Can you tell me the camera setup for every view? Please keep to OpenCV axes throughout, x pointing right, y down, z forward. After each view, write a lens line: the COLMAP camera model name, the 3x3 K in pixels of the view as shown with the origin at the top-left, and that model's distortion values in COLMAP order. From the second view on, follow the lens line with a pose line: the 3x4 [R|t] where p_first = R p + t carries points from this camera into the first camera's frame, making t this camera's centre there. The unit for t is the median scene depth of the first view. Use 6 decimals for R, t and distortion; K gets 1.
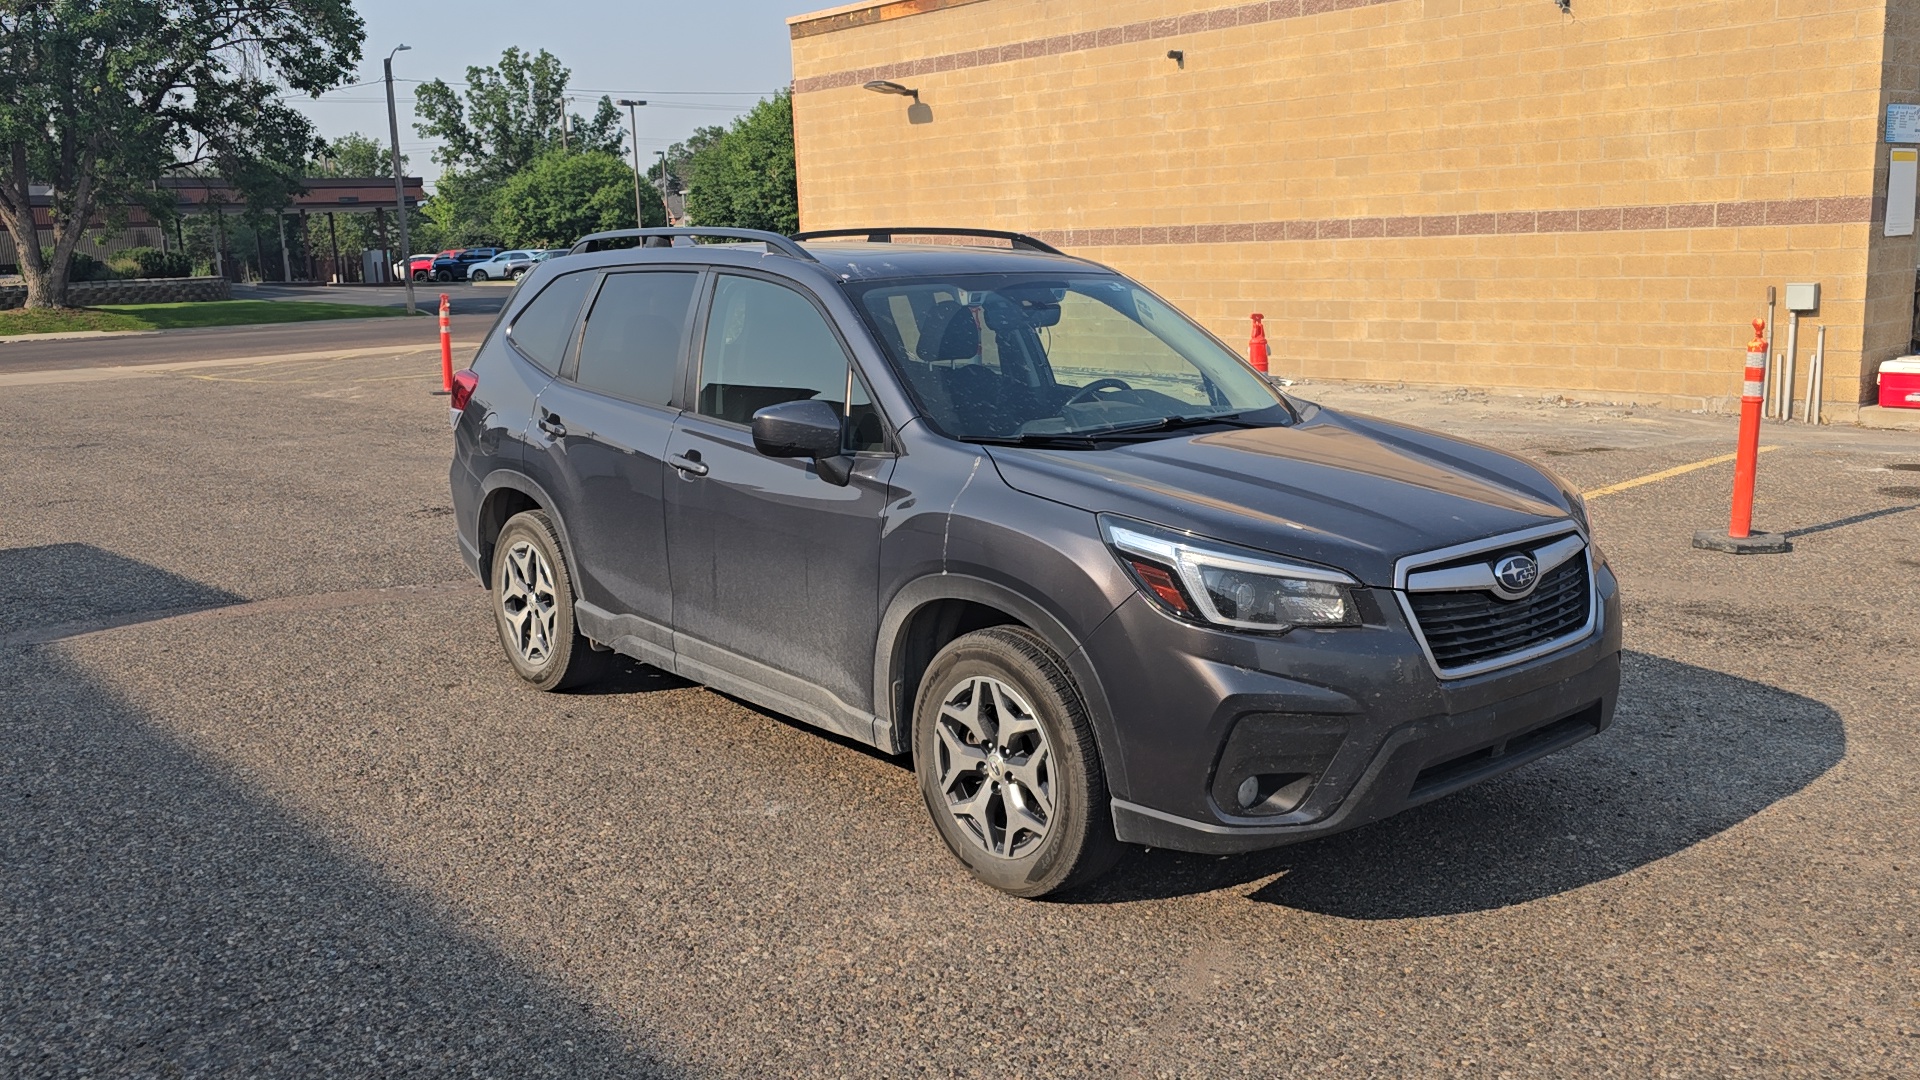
lens RADIAL K [[1605.1, 0, 973.5], [0, 1605.1, 544.0], [0, 0, 1]] dist [-0.001791, 0.008160]
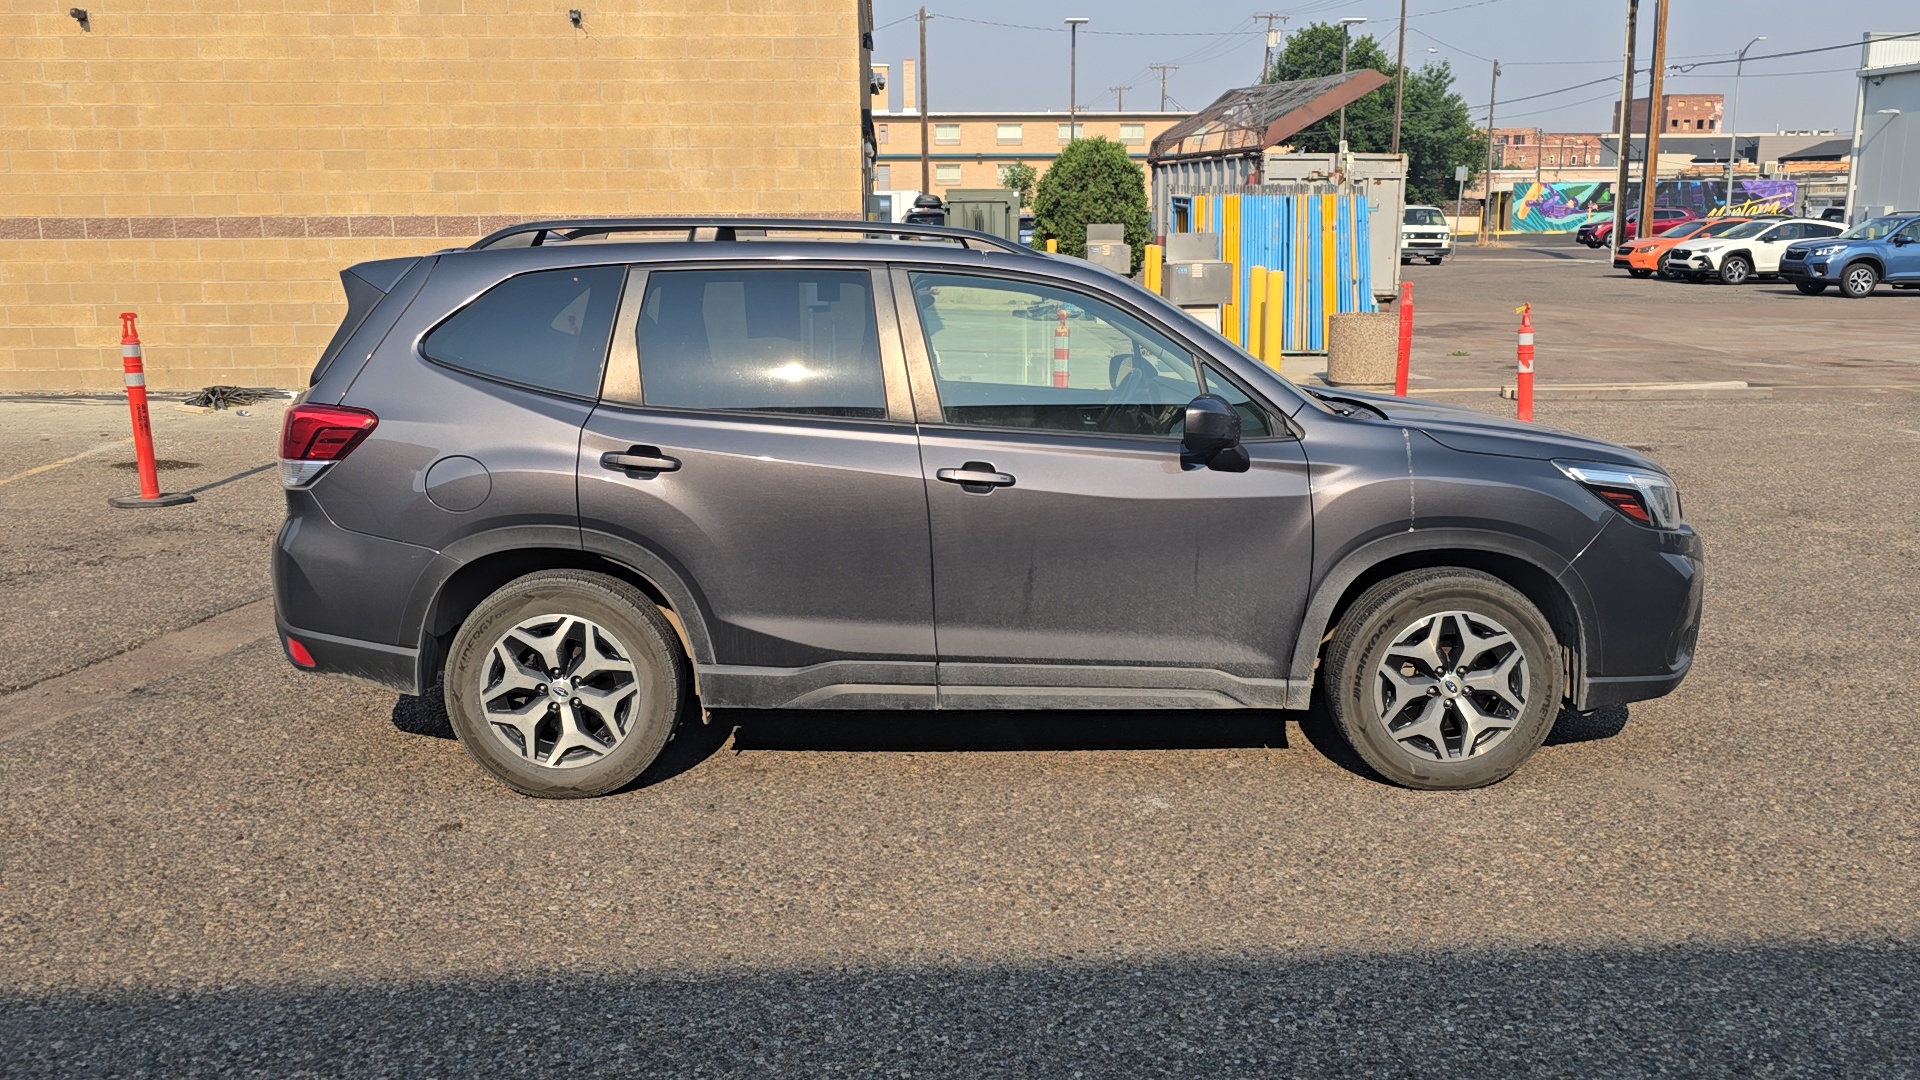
lens RADIAL K [[1605.1, 0, 973.5], [0, 1605.1, 544.0], [0, 0, 1]] dist [-0.001791, 0.008160]
pose [[0.621702, -0.128677, 0.772612, -0.314094], [0.129676, 0.989710, 0.060487, -0.023483], [-0.772445, 0.062584, 0.631991, 0.145586]]
